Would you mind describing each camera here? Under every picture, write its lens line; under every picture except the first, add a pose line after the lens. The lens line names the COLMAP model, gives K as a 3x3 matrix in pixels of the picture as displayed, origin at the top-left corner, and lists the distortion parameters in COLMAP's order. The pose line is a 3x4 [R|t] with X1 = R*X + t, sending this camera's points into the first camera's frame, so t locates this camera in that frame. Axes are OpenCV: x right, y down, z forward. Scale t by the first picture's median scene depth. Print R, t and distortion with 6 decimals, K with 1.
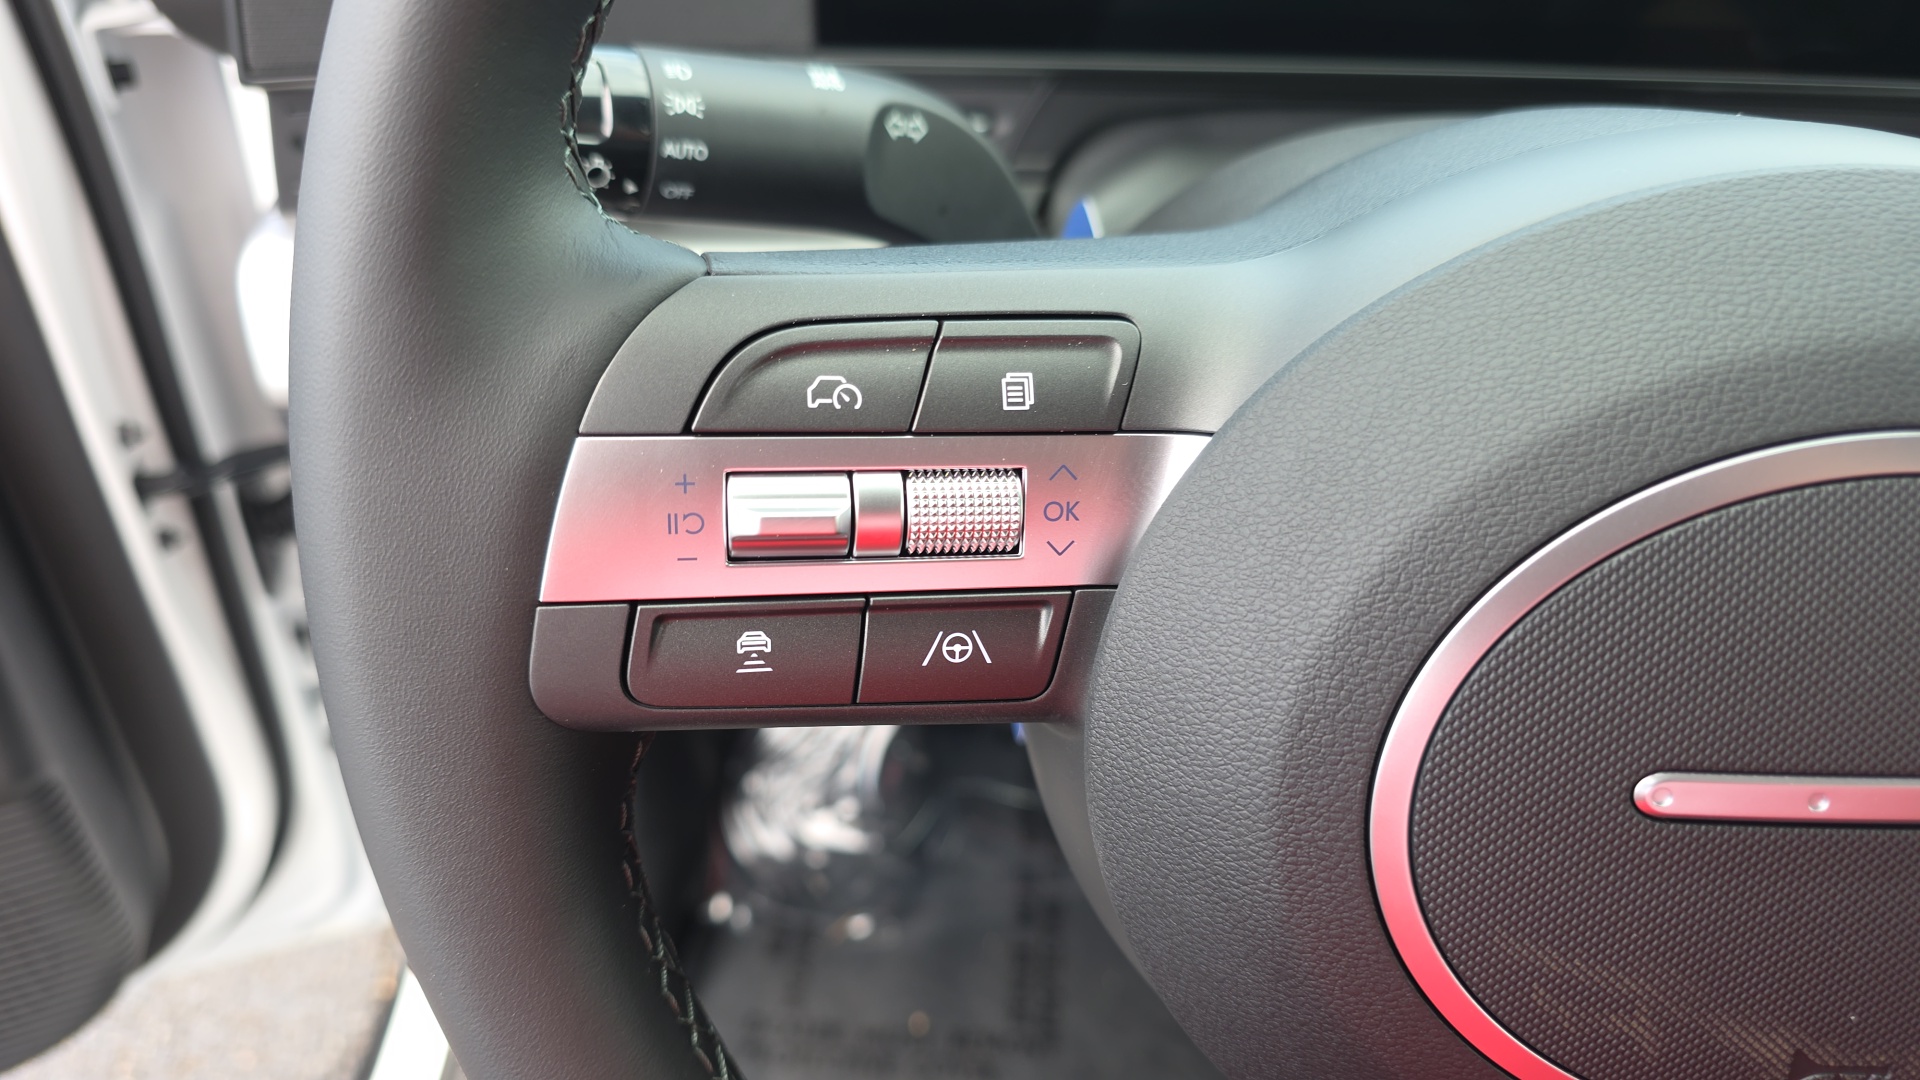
lens RADIAL K [[1352.7, 0, 954.3], [0, 1352.7, 549.2], [0, 0, 1]] dist [-0.004526, -0.068943]
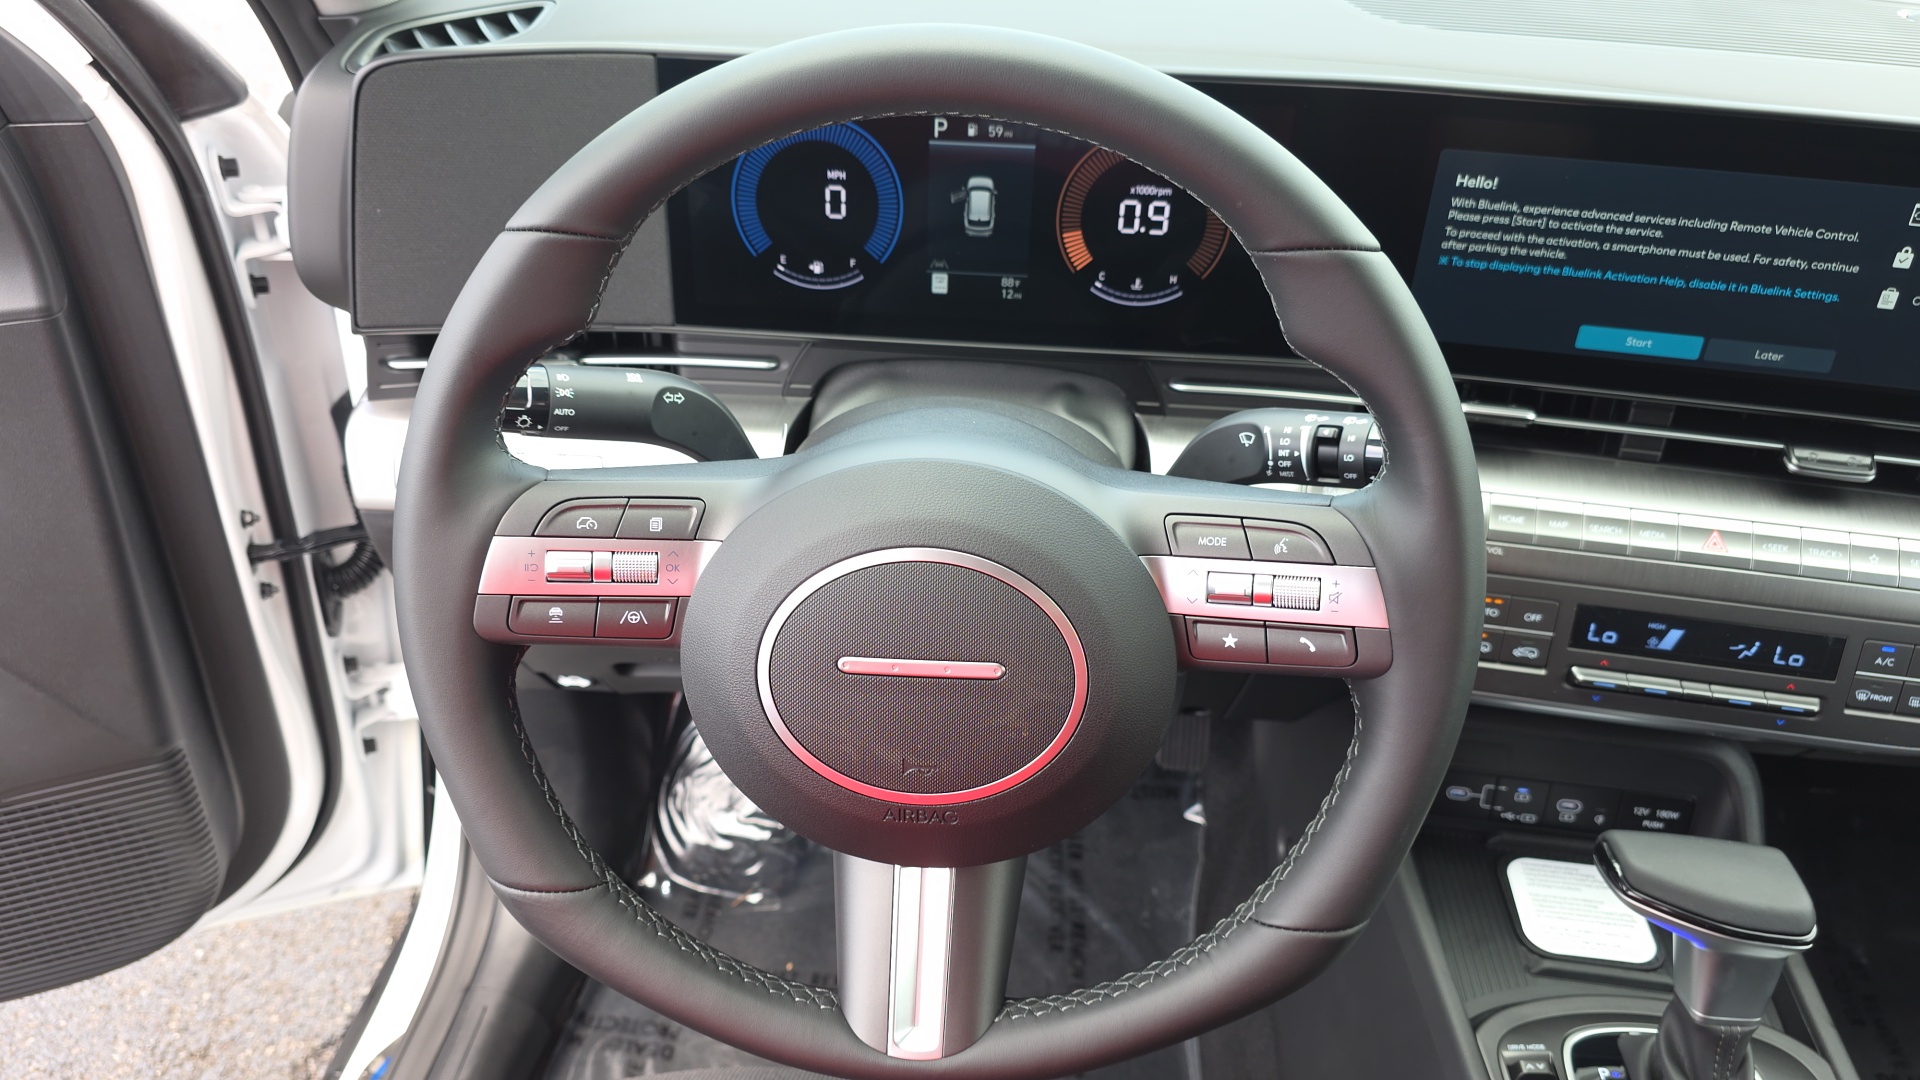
lens RADIAL K [[1311.4, 0, 949.1], [0, 1311.4, 558.0], [0, 0, 1]] dist [0.040275, -0.061742]
pose [[0.999362, 0.032479, -0.014871, 0.504029], [-0.033417, 0.997133, -0.067893, 0.084499], [0.012623, 0.068347, 0.997582, -1.228615]]
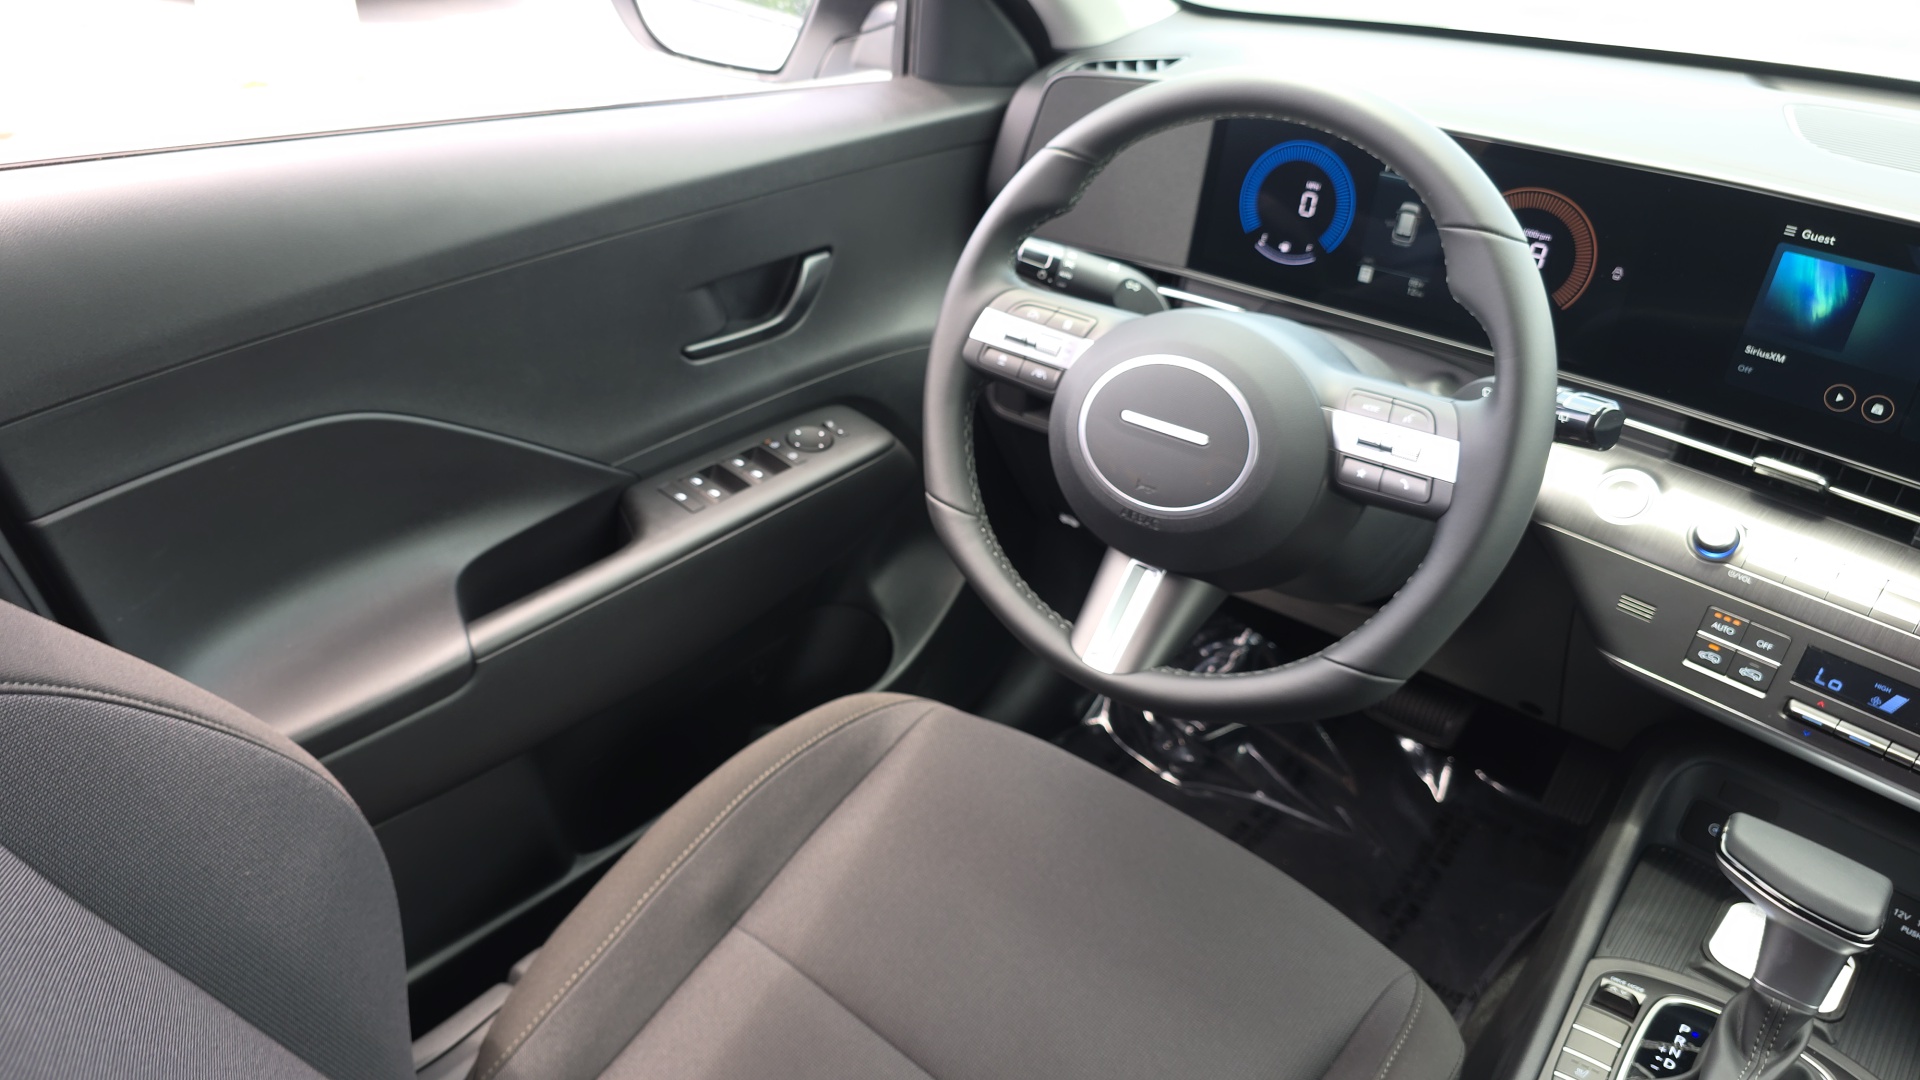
lens RADIAL K [[1324.5, 0, 905.0], [0, 1324.5, 518.4], [0, 0, 1]] dist [0.042049, -0.047722]
pose [[0.783799, 0.324083, -0.529745, 1.705221], [-0.403065, 0.914425, -0.036946, 0.680253], [0.472439, 0.242480, 0.847352, -2.309103]]
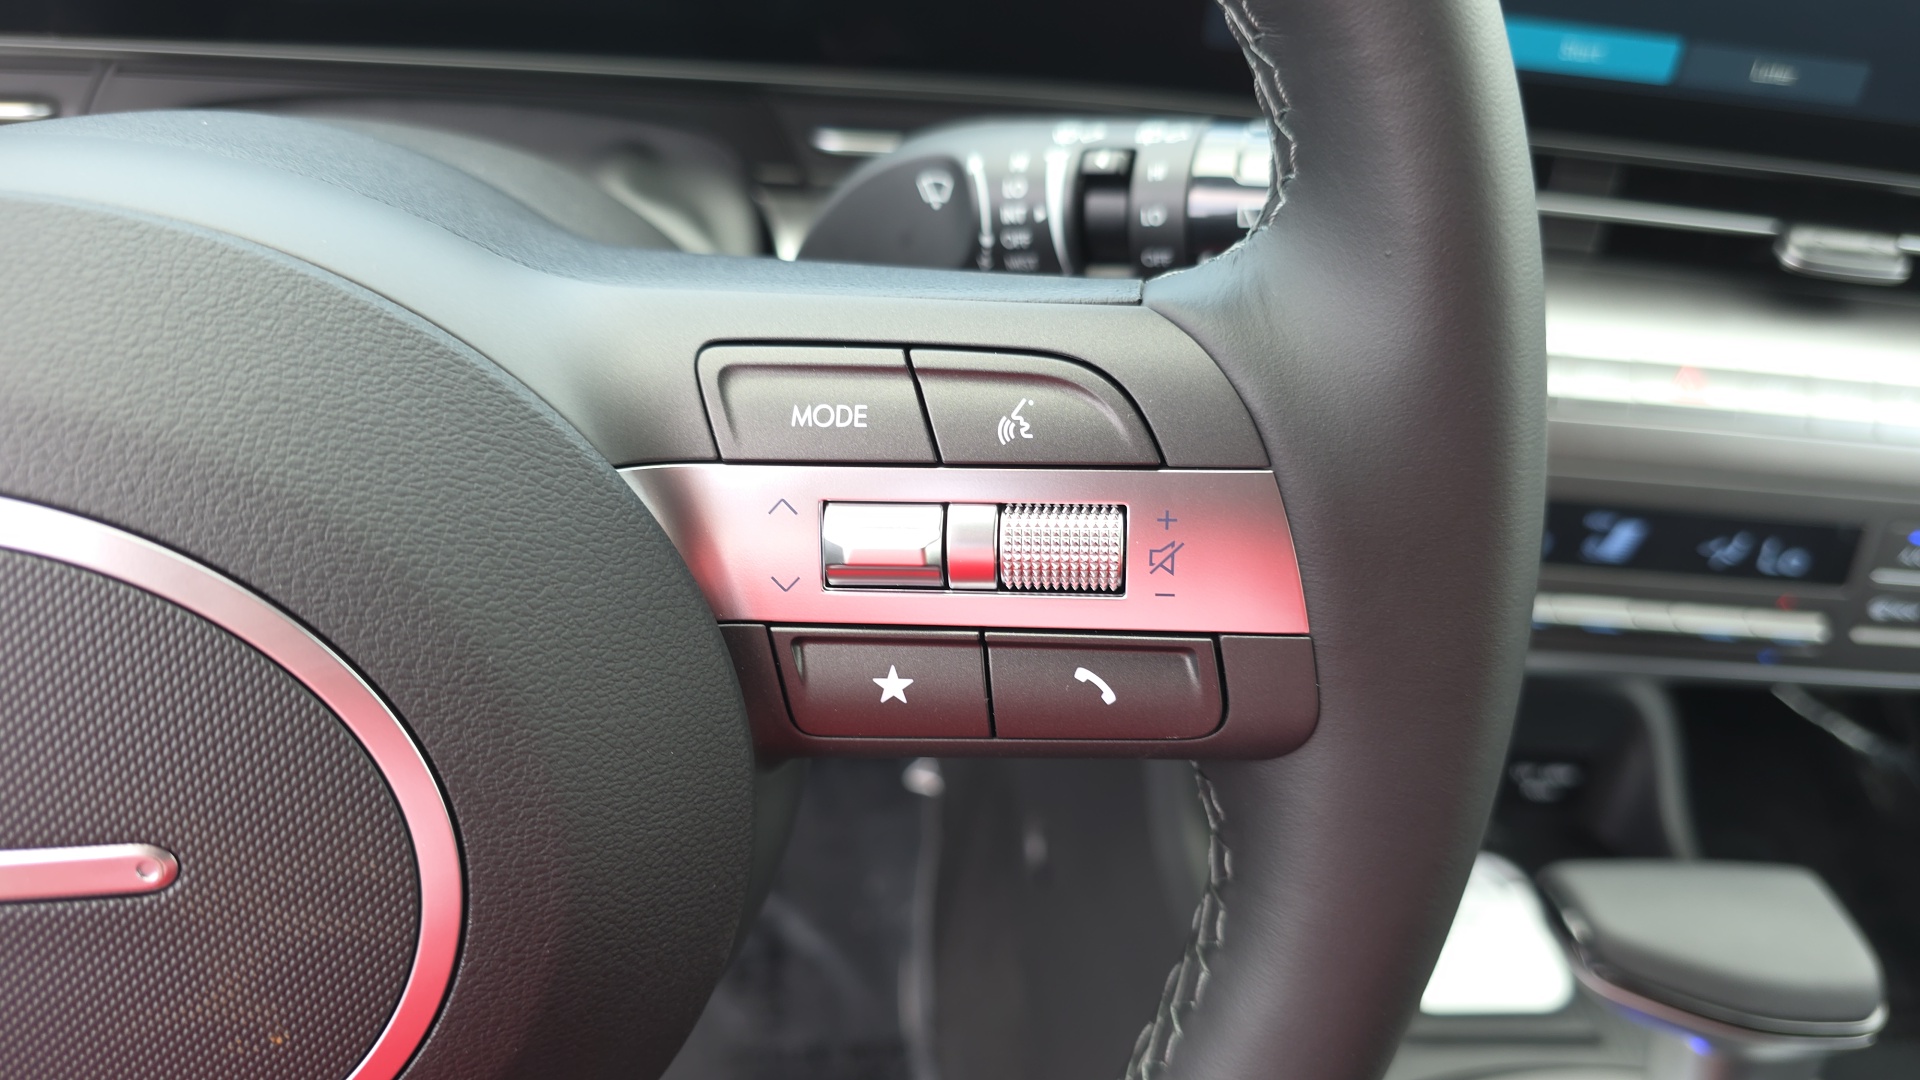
lens RADIAL K [[1375.6, 0, 971.0], [0, 1375.6, 568.1], [0, 0, 1]] dist [0.004712, -0.053903]
pose [[0.980406, -0.032565, 0.194278, 0.788569], [0.028198, 0.999285, 0.025204, -0.019493], [-0.194960, -0.019232, 0.980623, -0.034805]]
